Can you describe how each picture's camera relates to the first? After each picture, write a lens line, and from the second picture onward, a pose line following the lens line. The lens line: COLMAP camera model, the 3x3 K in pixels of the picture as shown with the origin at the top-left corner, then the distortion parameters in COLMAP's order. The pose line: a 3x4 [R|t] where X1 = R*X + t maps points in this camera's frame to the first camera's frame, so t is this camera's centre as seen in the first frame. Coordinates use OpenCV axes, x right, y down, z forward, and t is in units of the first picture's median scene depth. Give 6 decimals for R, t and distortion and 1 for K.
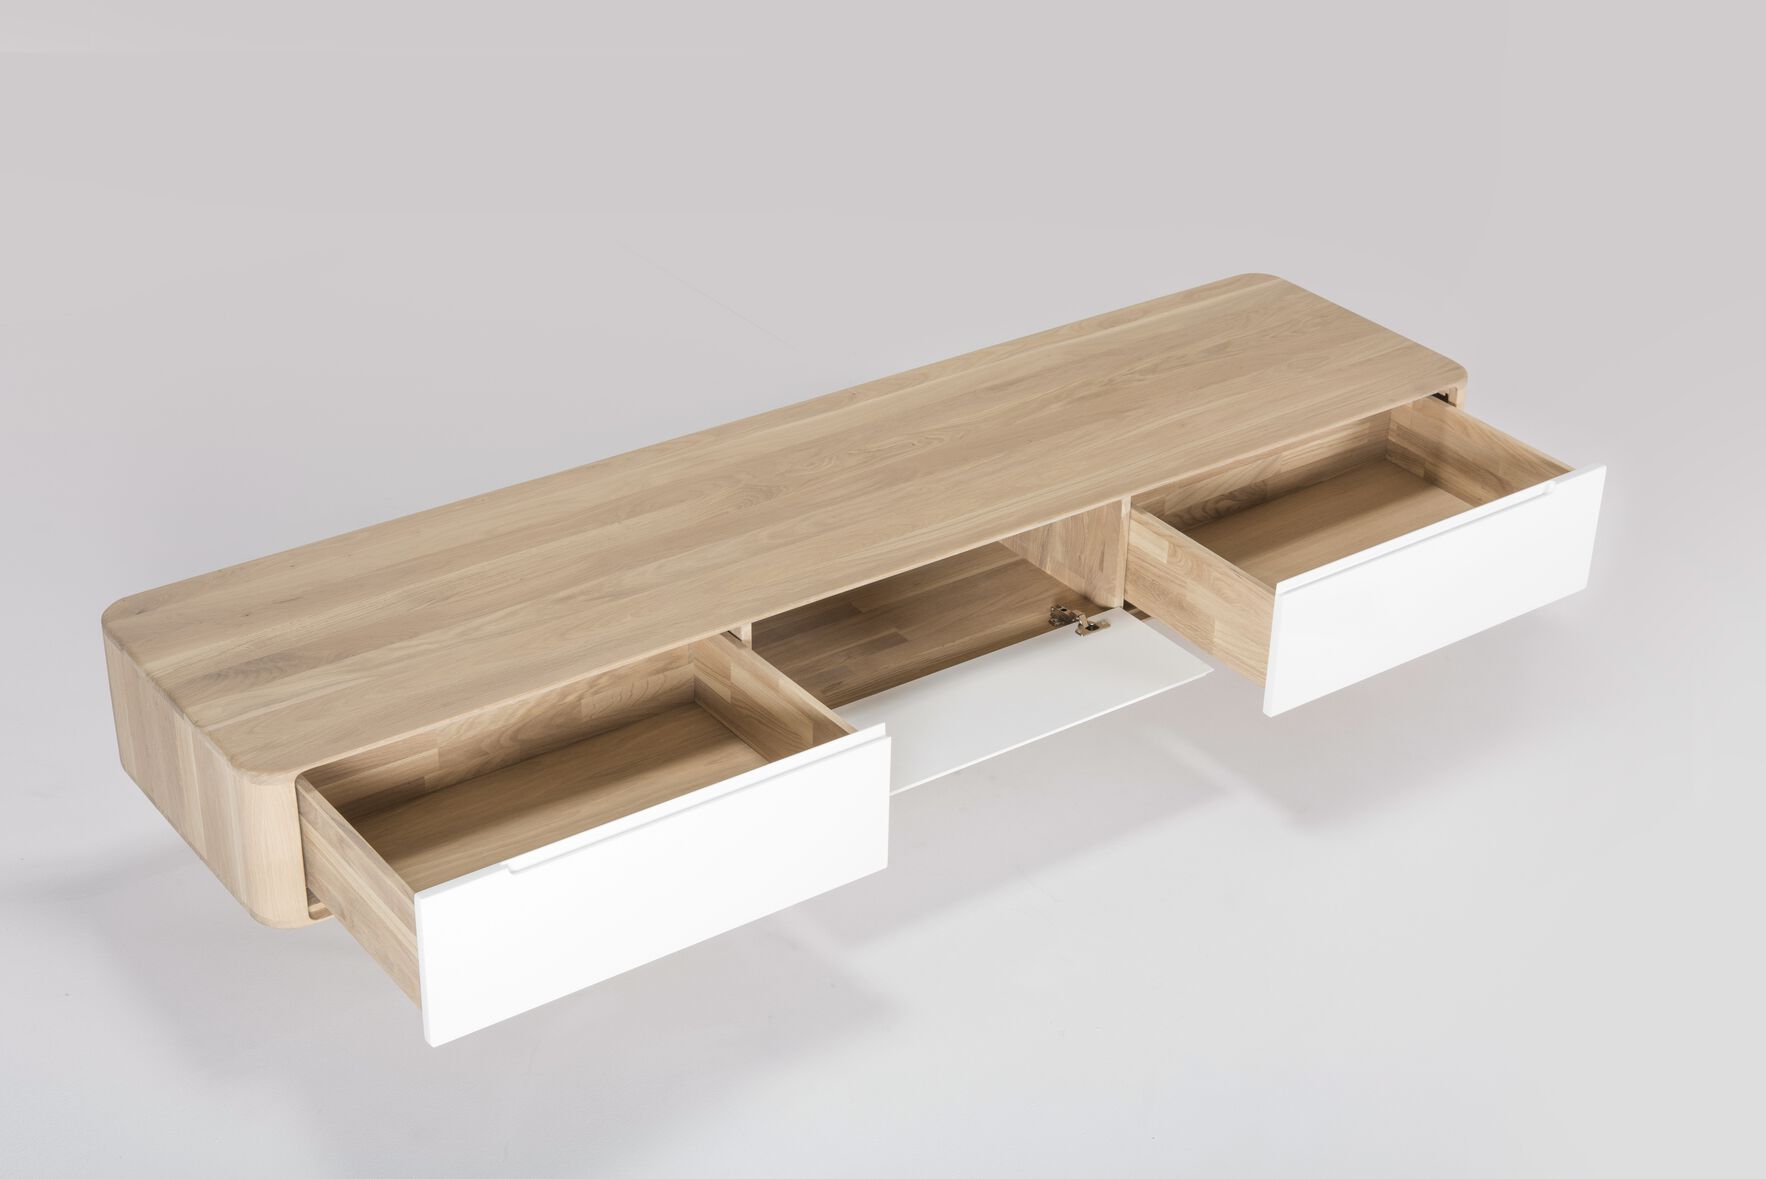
lens RADIAL K [[2815.2, 0, 883.0], [0, 2815.2, 589.5], [0, 0, 1]] dist [0.029205, -0.305999]
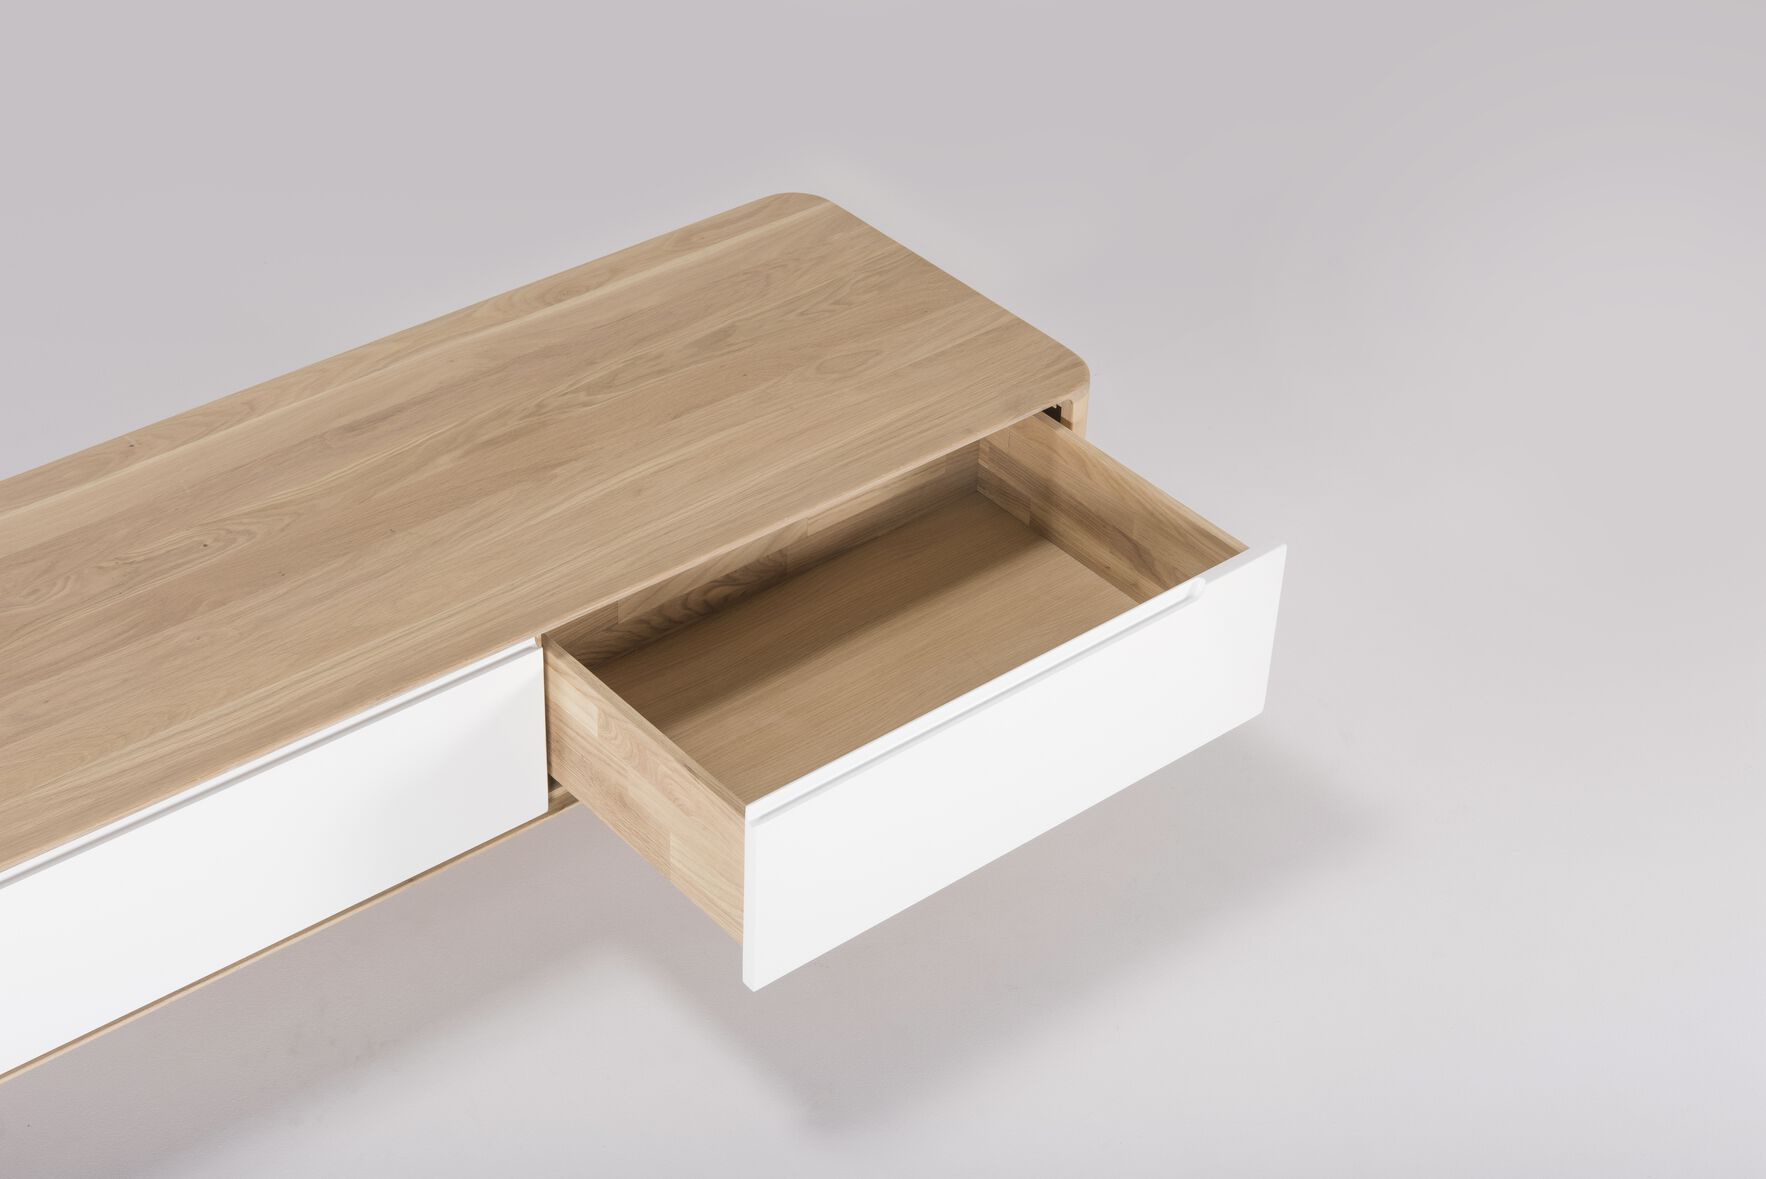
lens RADIAL K [[2815.2, 0, 883.0], [0, 2815.2, 589.5], [0, 0, 1]] dist [0.029205, -0.305999]
pose [[0.998478, -0.030067, 0.046240, 0.128707], [0.022420, 0.987217, 0.157799, -0.133330], [-0.050394, -0.156522, 0.986388, 0.349384]]
